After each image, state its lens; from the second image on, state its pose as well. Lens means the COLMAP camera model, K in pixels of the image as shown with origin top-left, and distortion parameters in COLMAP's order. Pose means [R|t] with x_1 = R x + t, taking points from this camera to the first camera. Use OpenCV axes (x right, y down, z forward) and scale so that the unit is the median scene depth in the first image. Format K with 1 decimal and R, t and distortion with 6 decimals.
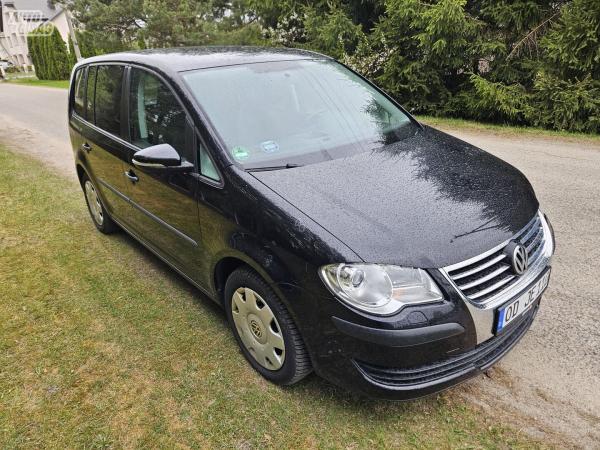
lens RADIAL K [[456.4, 0, 284.5], [0, 456.4, 224.7], [0, 0, 1]] dist [0.020881, -0.005535]
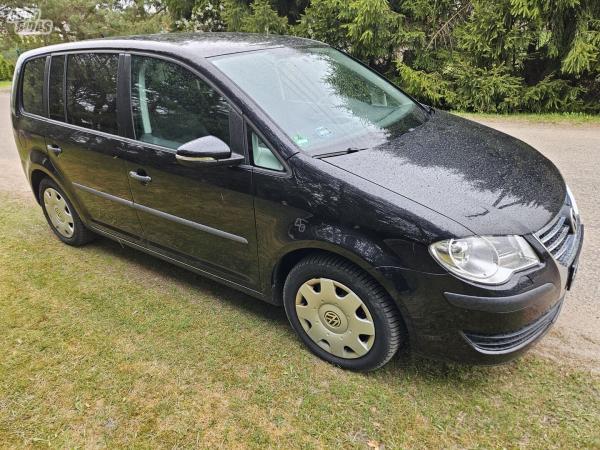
lens RADIAL K [[456.4, 0, 284.5], [0, 456.4, 224.7], [0, 0, 1]] dist [0.020881, -0.005535]
pose [[0.966249, -0.098052, 0.238221, -0.319678], [0.096134, 0.995174, 0.019685, -0.001765], [-0.239001, 0.003881, 0.971011, 0.065926]]
